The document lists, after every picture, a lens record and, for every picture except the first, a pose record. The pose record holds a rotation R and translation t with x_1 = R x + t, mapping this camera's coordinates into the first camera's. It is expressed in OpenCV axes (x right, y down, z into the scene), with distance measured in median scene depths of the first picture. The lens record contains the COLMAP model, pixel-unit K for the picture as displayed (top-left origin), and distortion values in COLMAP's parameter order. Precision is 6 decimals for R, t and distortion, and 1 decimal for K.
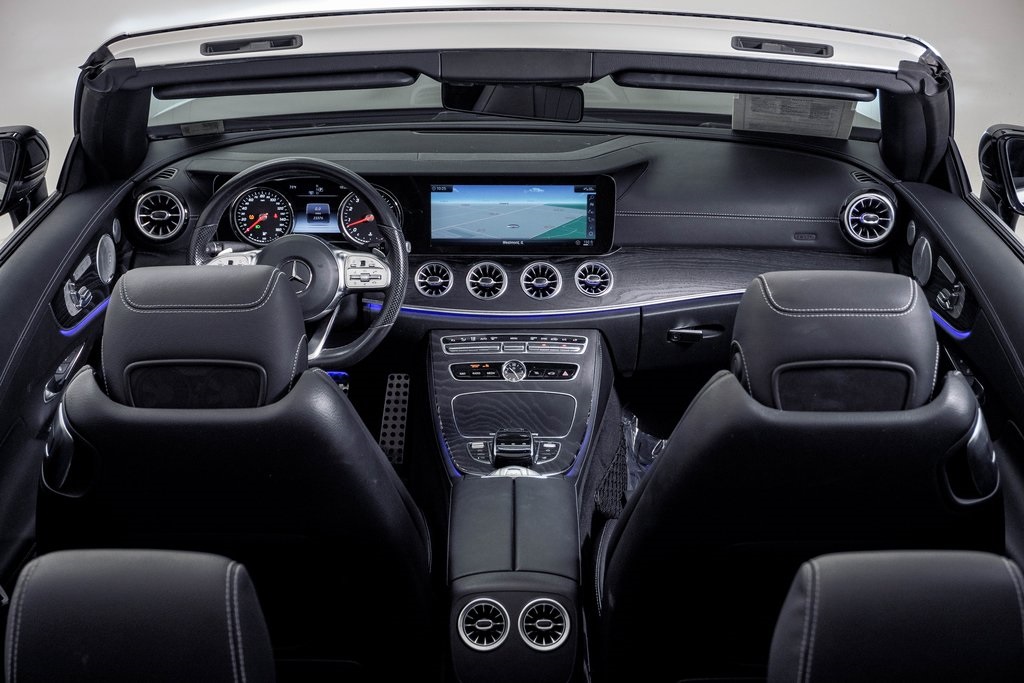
lens RADIAL K [[1751.5, 0, 515.0], [0, 1751.5, 342.0], [0, 0, 1]] dist [0.012586, 0.000000]
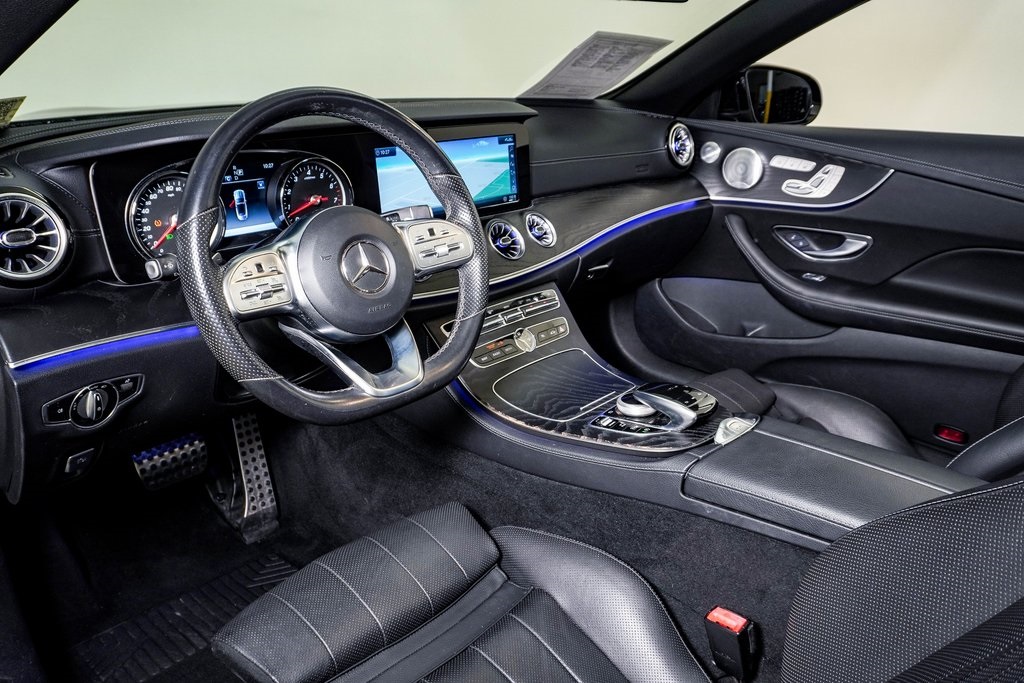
lens RADIAL K [[764.8, 0, 508.7], [0, 764.8, 343.0], [0, 0, 1]] dist [-0.043078, 0.022355]
pose [[0.675924, -0.254119, 0.691773, -0.270718], [0.253636, 0.961541, 0.105391, -0.024785], [-0.691950, 0.104222, 0.714383, 0.712816]]
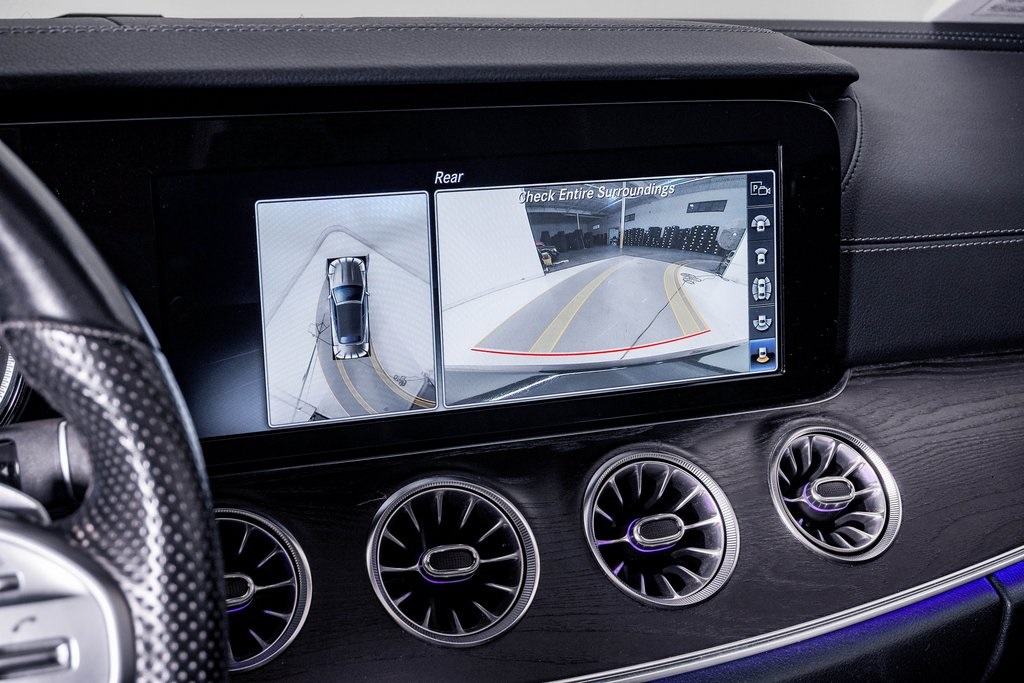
lens RADIAL K [[1562.3, 0, 510.2], [0, 1562.3, 343.8], [0, 0, 1]] dist [0.003531, 0.000000]
pose [[0.920649, -0.092426, 0.379293, -0.084202], [0.137331, 0.986146, -0.093036, -0.042506], [-0.365439, 0.137742, 0.920588, 0.795058]]
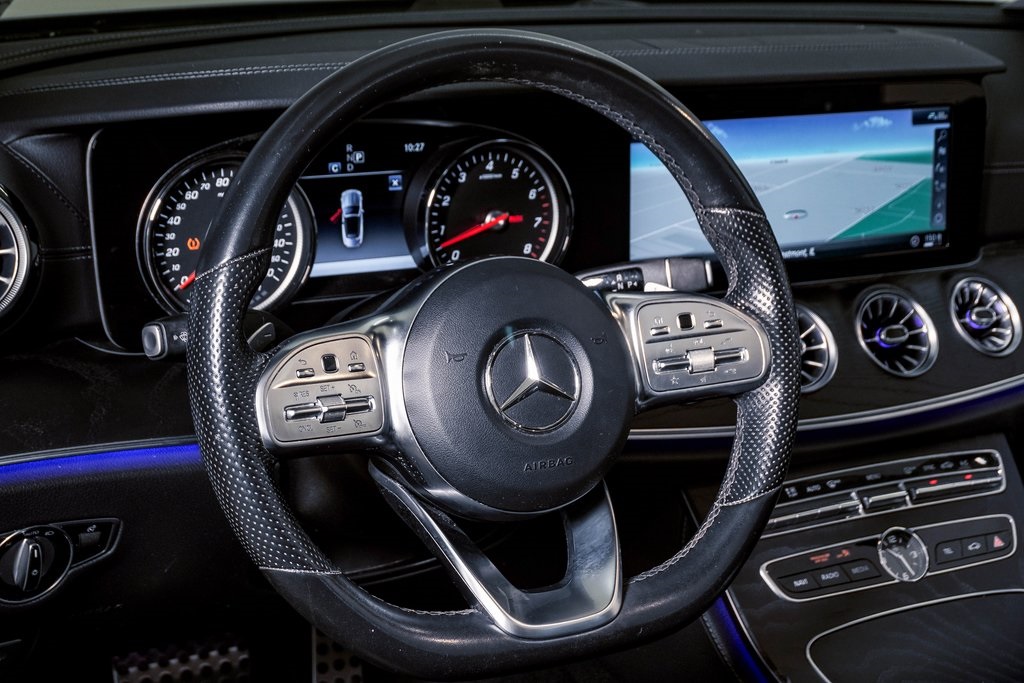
lens RADIAL K [[1777.7, 0, 506.8], [0, 1777.7, 338.5], [0, 0, 1]] dist [-0.001192, 0.000000]
pose [[0.881112, -0.106023, 0.460869, -0.263760], [0.133003, 0.990765, -0.026357, -0.034478], [-0.453819, 0.084521, 0.887077, 0.654758]]
